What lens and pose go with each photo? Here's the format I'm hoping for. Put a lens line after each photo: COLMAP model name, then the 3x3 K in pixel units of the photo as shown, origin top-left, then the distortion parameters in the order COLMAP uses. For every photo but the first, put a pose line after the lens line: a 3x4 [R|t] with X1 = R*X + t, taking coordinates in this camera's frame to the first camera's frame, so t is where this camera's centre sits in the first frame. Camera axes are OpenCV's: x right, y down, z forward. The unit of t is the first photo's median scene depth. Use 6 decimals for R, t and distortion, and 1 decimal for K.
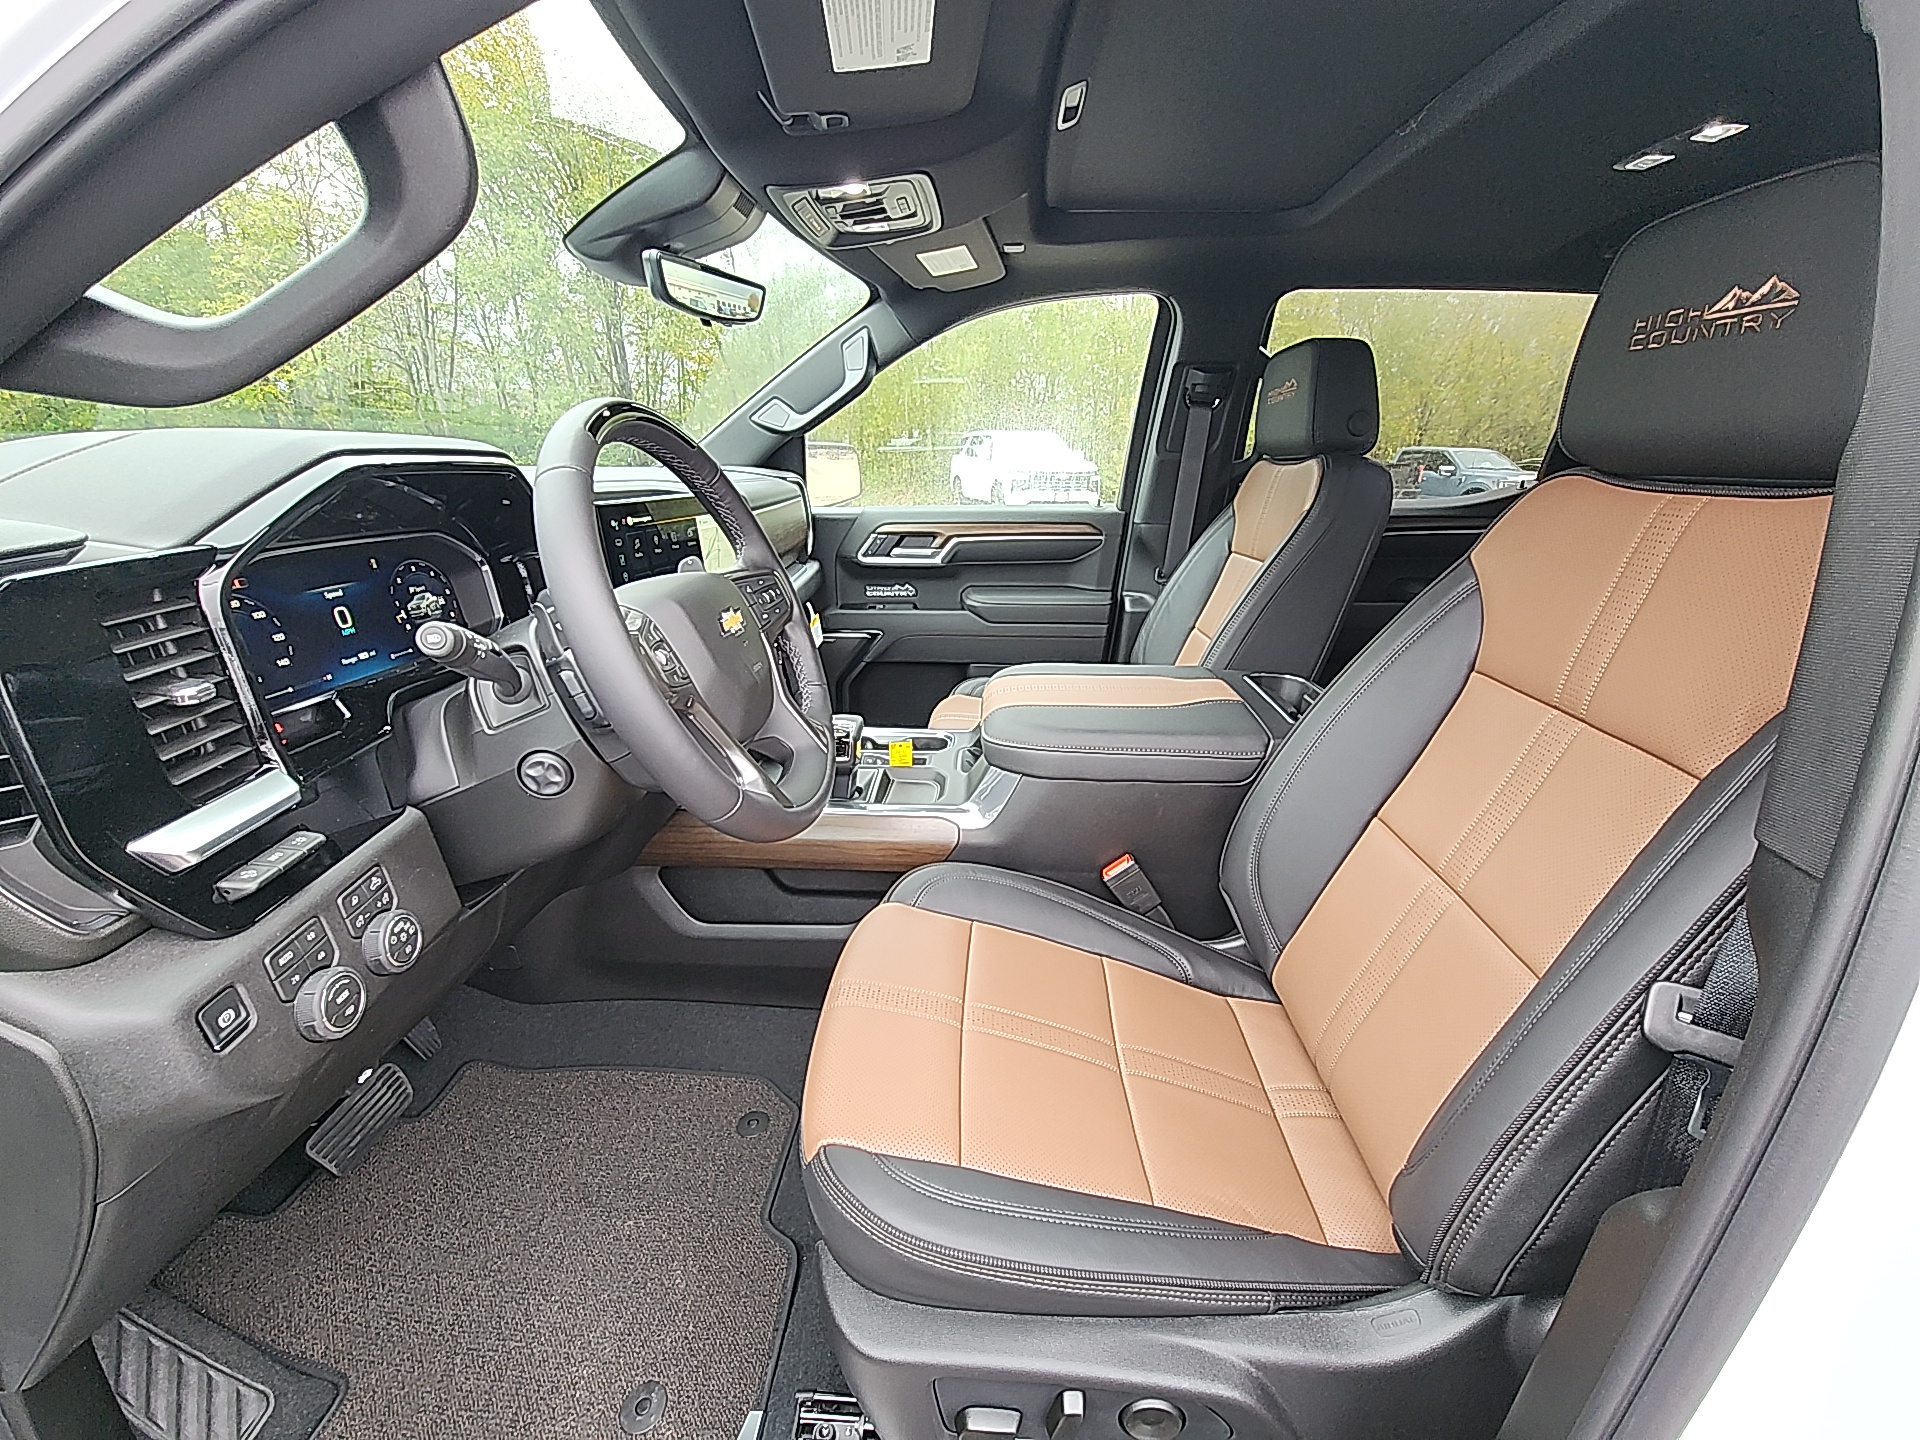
lens RADIAL K [[770.7, 0, 949.3], [0, 770.7, 704.6], [0, 0, 1]] dist [0.012071, -0.007338]
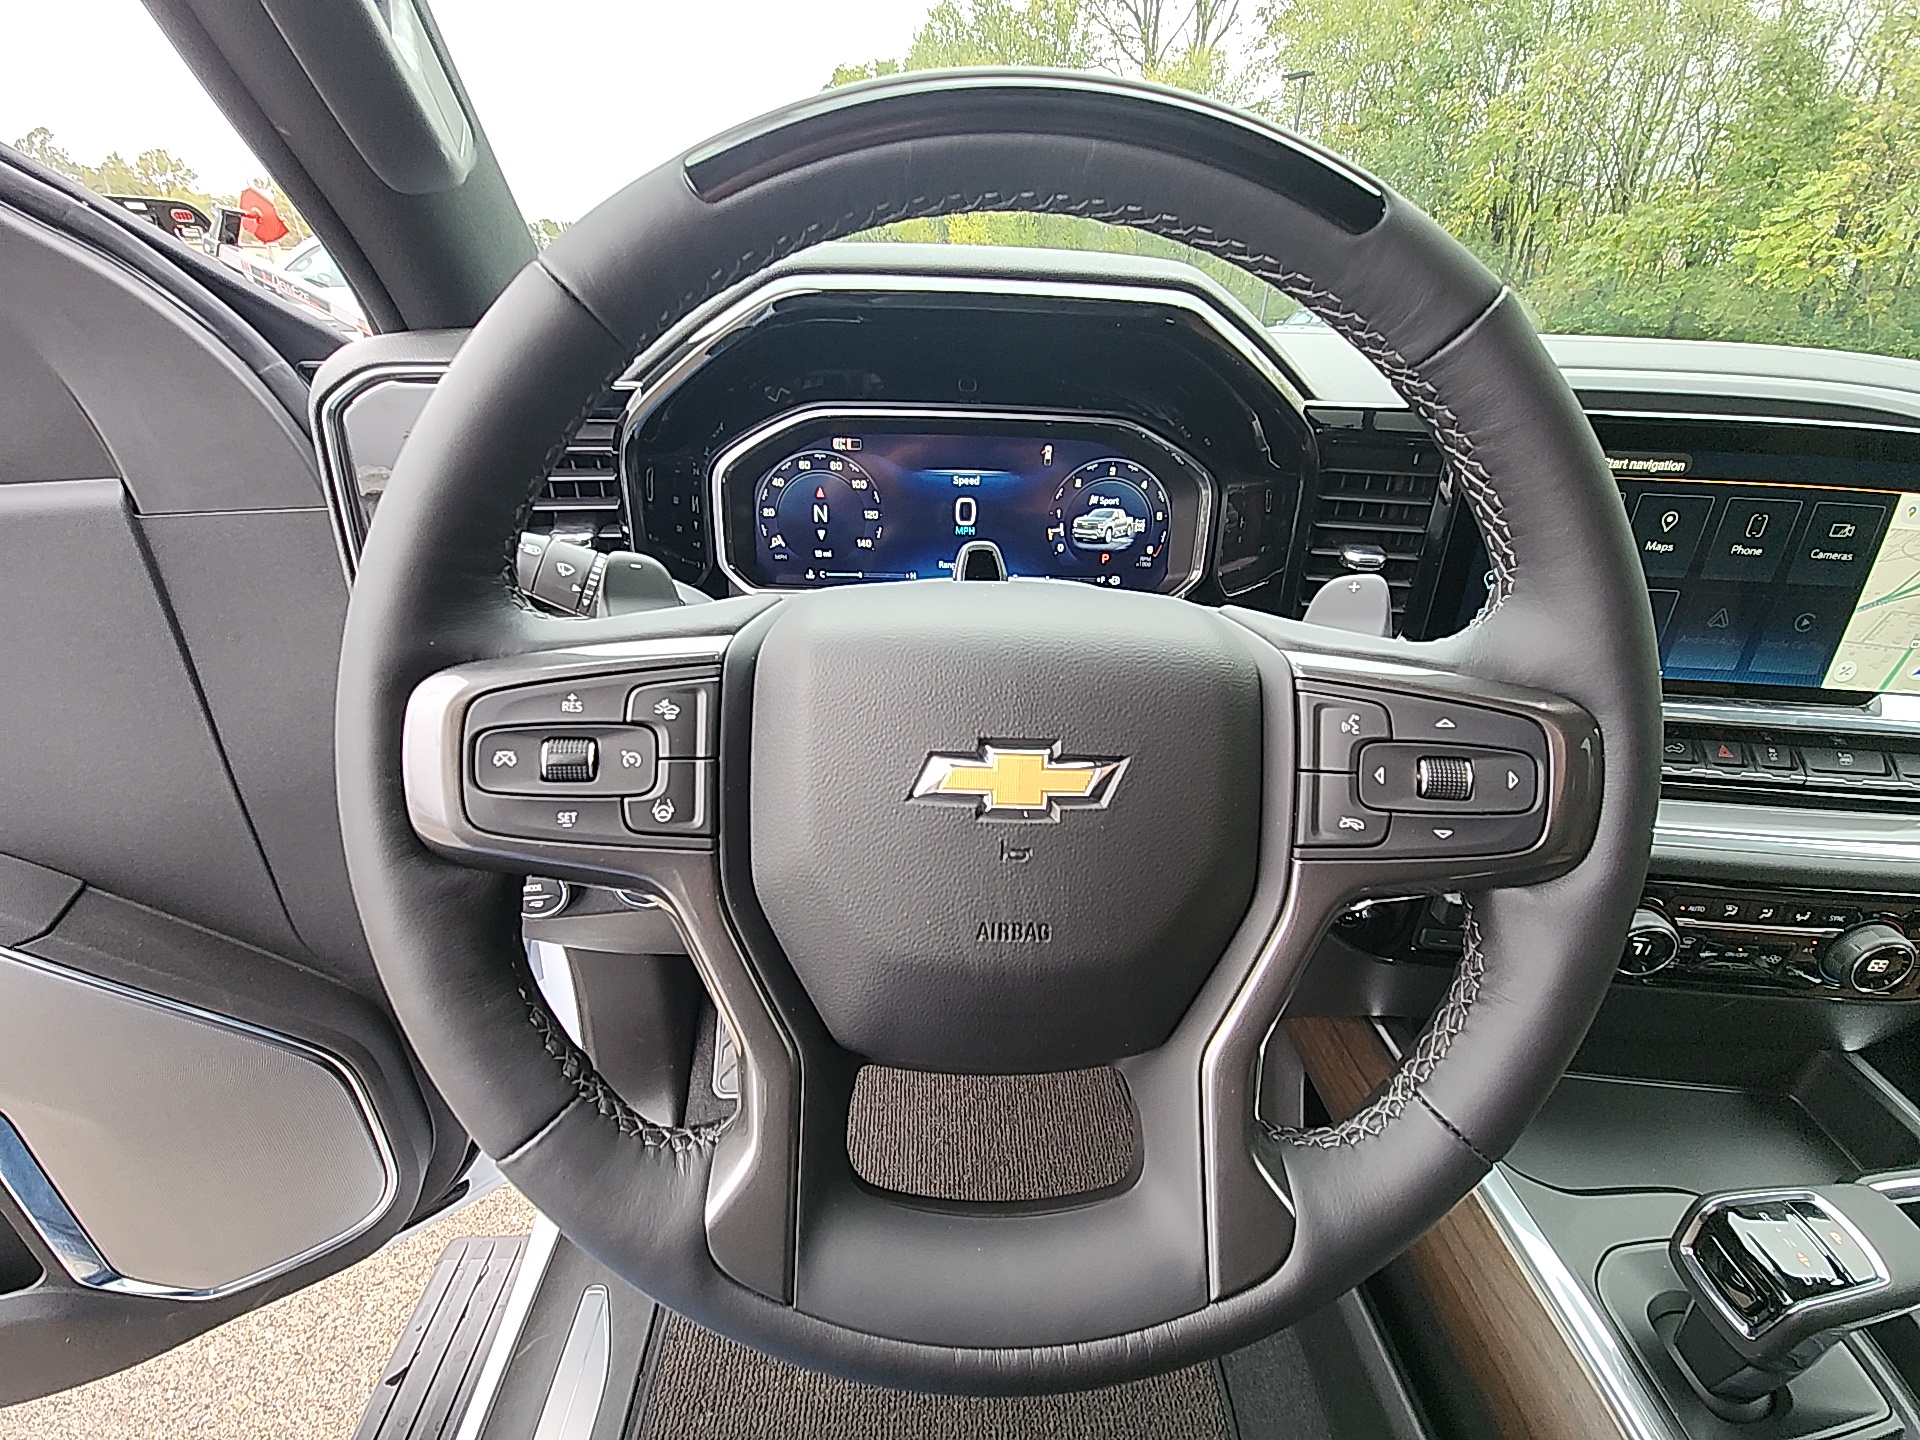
lens RADIAL K [[777.4, 0, 947.6], [0, 777.4, 701.5], [0, 0, 1]] dist [0.019873, -0.017760]
pose [[0.086428, 0.440083, -0.893788, 0.003820], [-0.330860, 0.858905, 0.390914, -0.232090], [0.939714, 0.261933, 0.219840, 0.798361]]
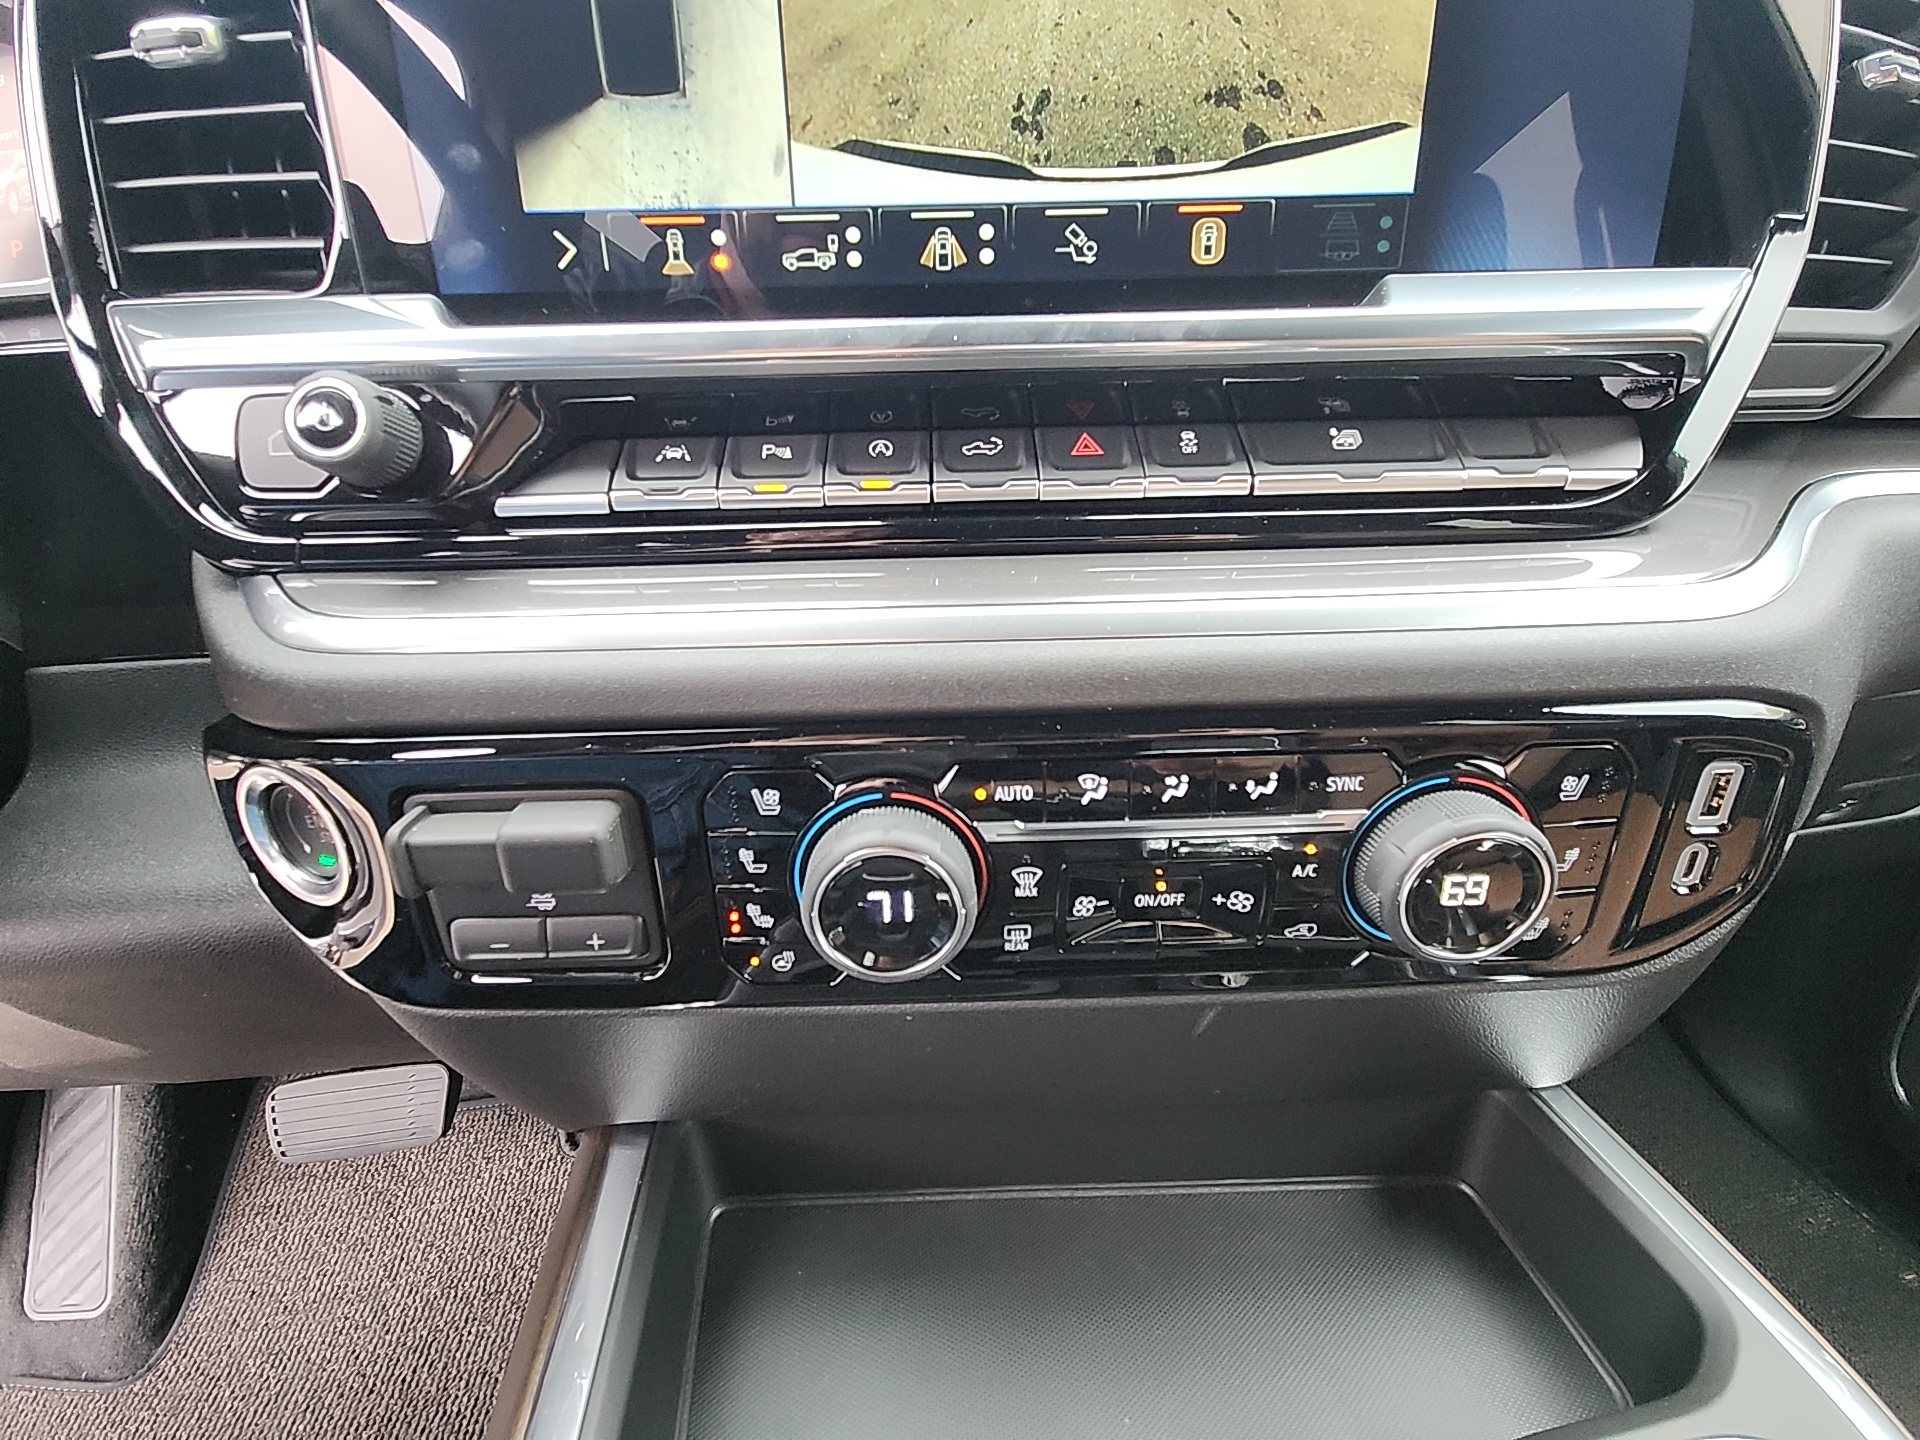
lens RADIAL K [[778.8, 0, 951.0], [0, 778.8, 698.8], [0, 0, 1]] dist [0.001896, -0.000347]
pose [[0.202717, 0.346317, -0.915953, -0.204628], [-0.283671, 0.916035, 0.283567, -0.141163], [0.937249, 0.202346, 0.283936, 1.432268]]
